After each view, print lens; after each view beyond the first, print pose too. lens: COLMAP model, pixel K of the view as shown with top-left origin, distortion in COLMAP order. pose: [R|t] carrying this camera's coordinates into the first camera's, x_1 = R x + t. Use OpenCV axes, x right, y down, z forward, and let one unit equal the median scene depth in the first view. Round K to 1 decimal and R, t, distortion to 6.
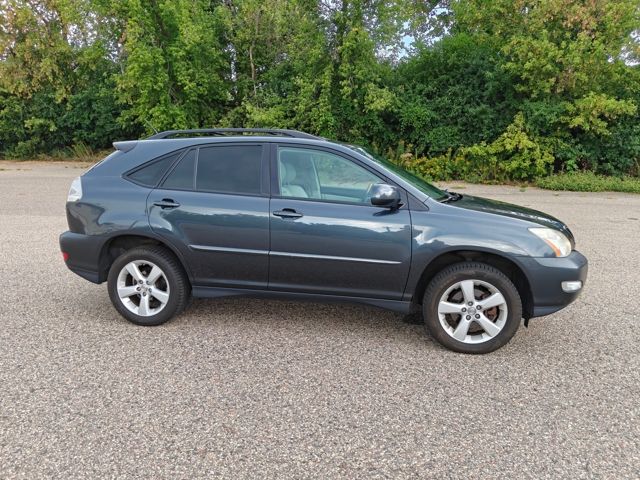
lens RADIAL K [[452.6, 0, 326.6], [0, 452.6, 237.8], [0, 0, 1]] dist [0.006911, 0.002912]
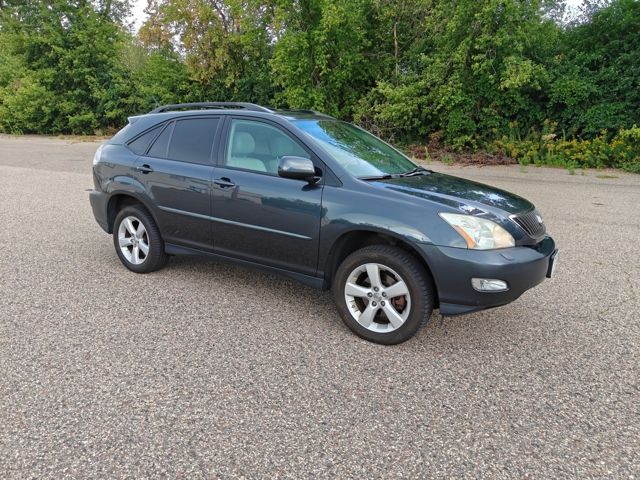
lens RADIAL K [[452.2, 0, 309.7], [0, 452.2, 236.7], [0, 0, 1]] dist [0.009117, -0.002294]
pose [[0.922886, 0.097501, -0.372525, 0.453725], [-0.083506, 0.995067, 0.053562, -0.000069], [0.375910, -0.018323, 0.926475, 0.078800]]
